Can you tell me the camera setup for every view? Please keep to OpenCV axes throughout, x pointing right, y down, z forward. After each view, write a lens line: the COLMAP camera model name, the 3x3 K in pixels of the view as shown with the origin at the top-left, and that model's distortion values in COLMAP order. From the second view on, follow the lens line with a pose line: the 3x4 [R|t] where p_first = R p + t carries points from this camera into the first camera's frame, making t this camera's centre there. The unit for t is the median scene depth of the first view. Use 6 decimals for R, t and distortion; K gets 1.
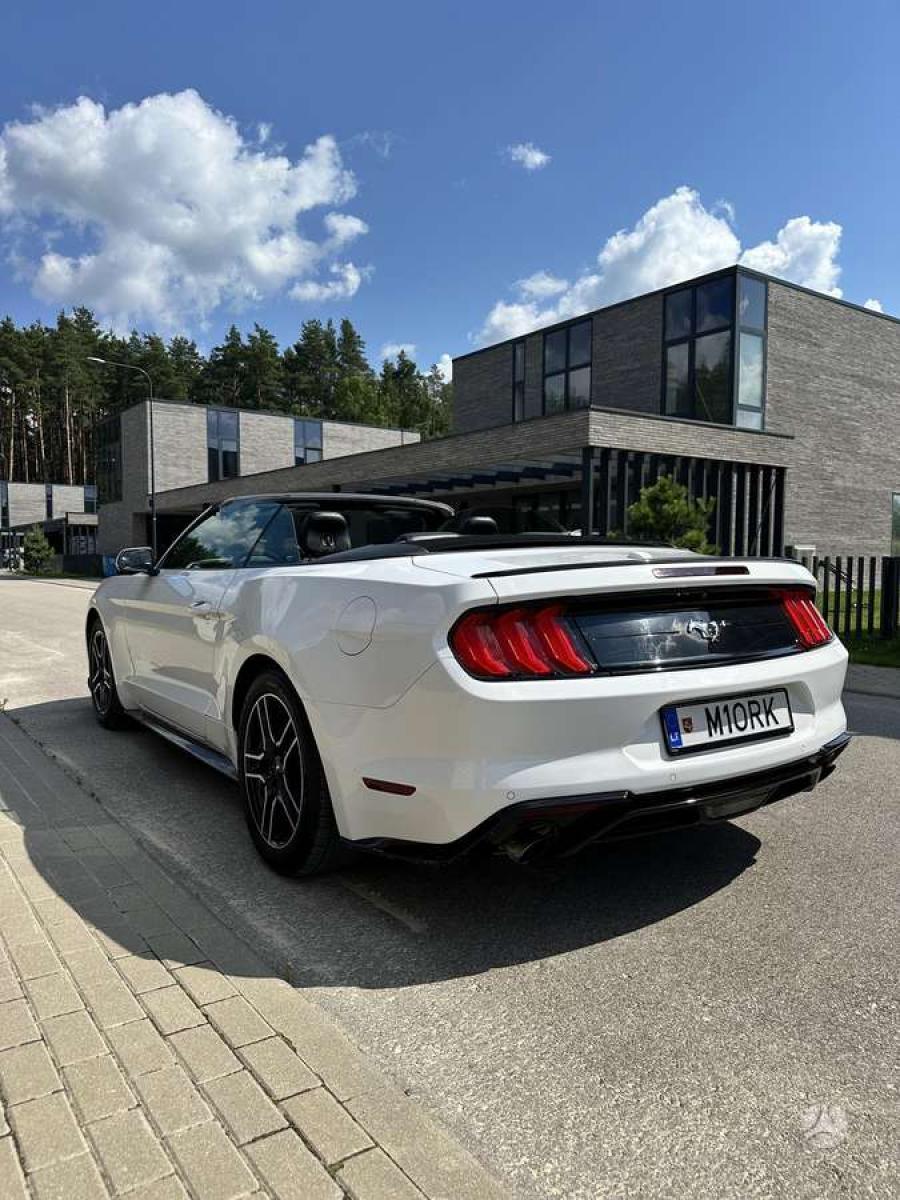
lens RADIAL K [[847.1, 0, 440.0], [0, 847.1, 598.4], [0, 0, 1]] dist [0.086453, -0.104147]
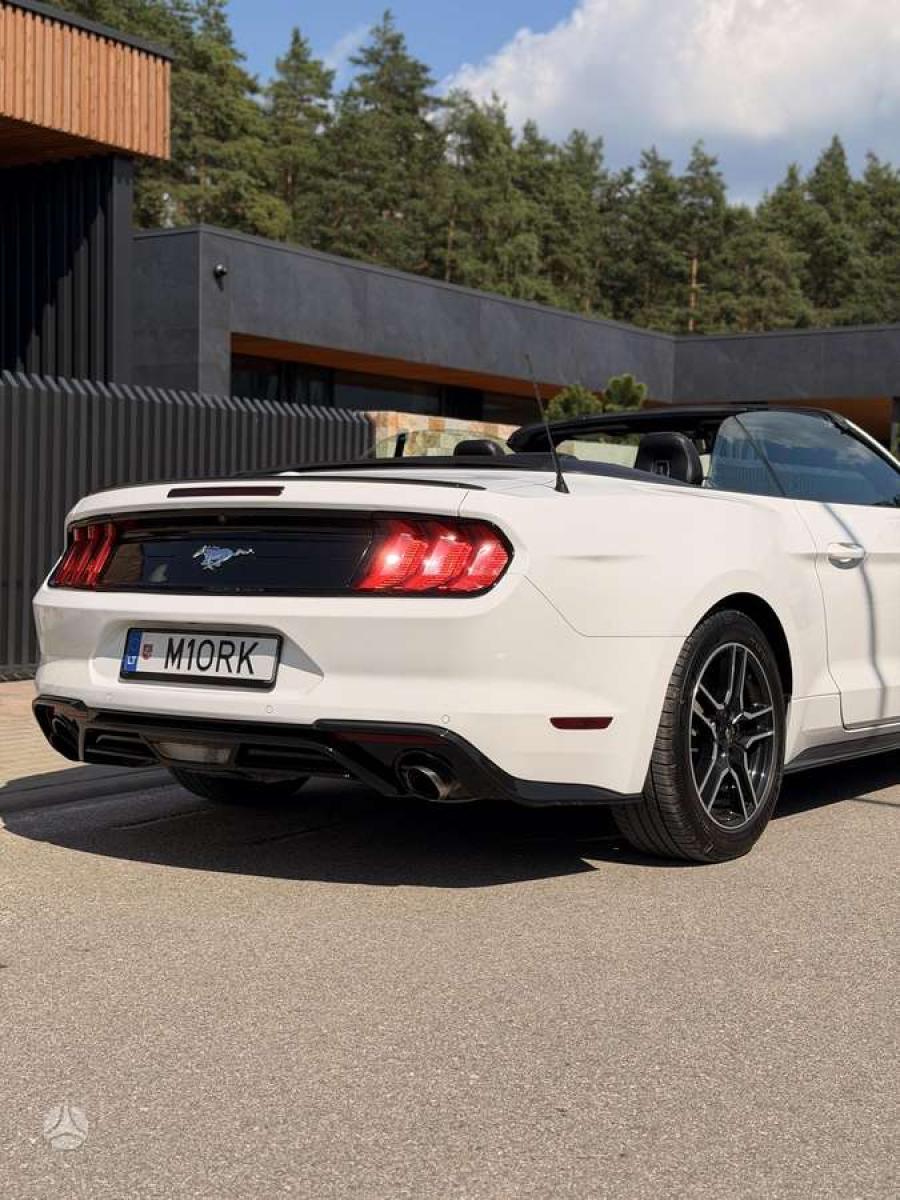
lens RADIAL K [[1700.1, 0, 451.3], [0, 1700.1, 585.1], [0, 0, 1]] dist [0.123373, 0.000000]
pose [[0.341485, 0.035294, -0.939224, 1.985411], [-0.061830, 0.997974, 0.015022, 0.023262], [0.937851, 0.052942, 0.342975, 0.599665]]
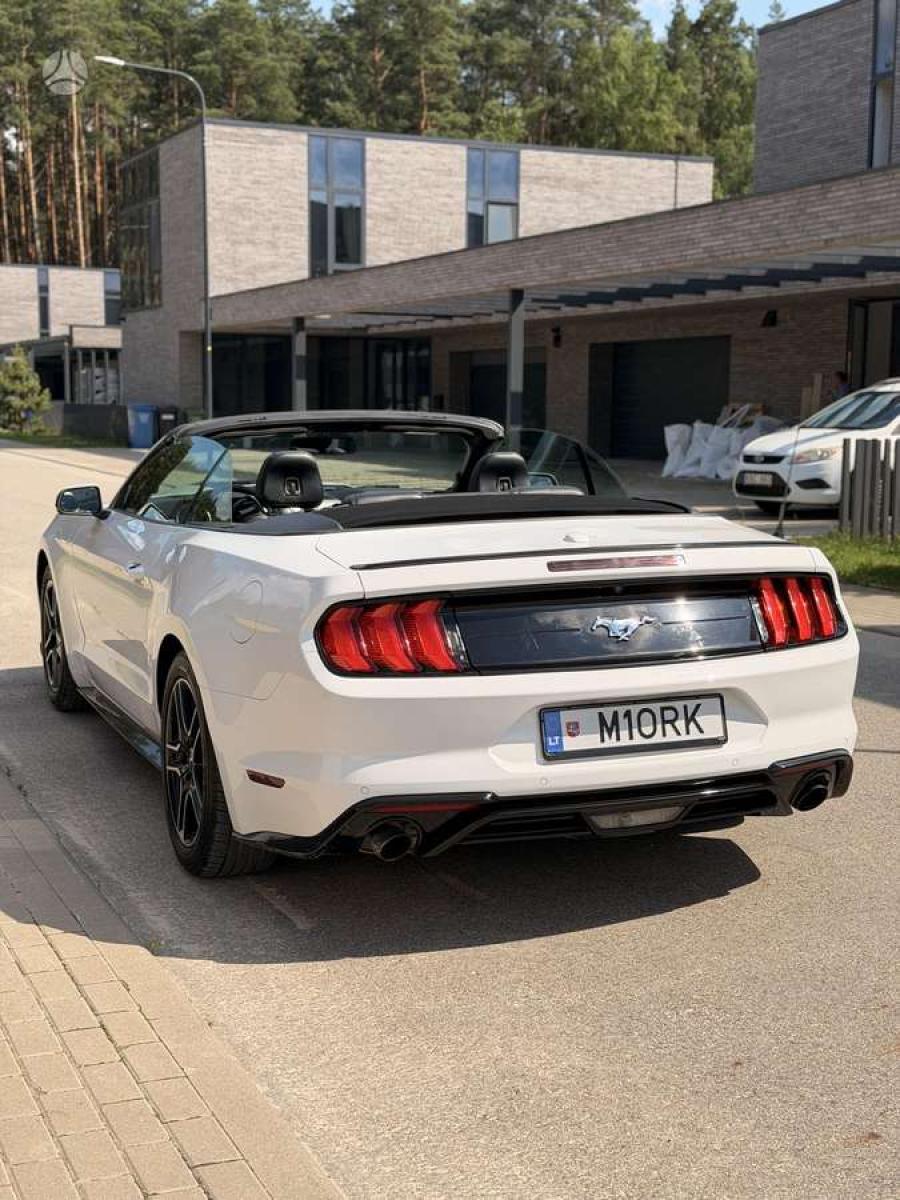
lens RADIAL K [[1700.1, 0, 448.6], [0, 1700.1, 590.0], [0, 0, 1]] dist [0.123373, 0.000000]
pose [[0.979868, 0.026843, -0.197832, 0.475299], [-0.013714, 0.997629, 0.067439, -0.118119], [0.199173, -0.063369, 0.977913, -0.779292]]
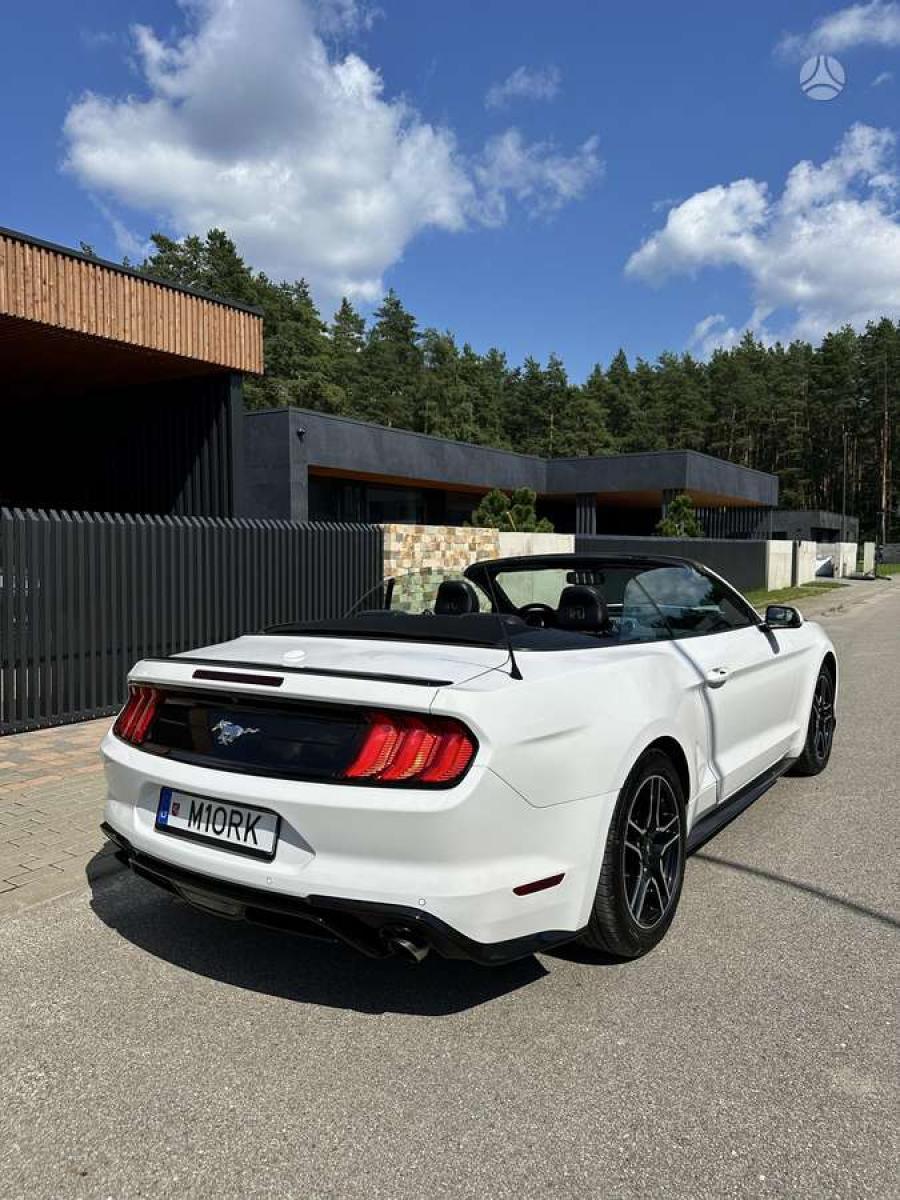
lens RADIAL K [[847.1, 0, 442.6], [0, 847.1, 601.9], [0, 0, 1]] dist [0.086453, -0.104147]
pose [[0.354274, 0.056151, -0.933454, 1.341973], [-0.042109, 0.998141, 0.044060, -0.177881], [0.934193, 0.023698, 0.355980, 0.832895]]
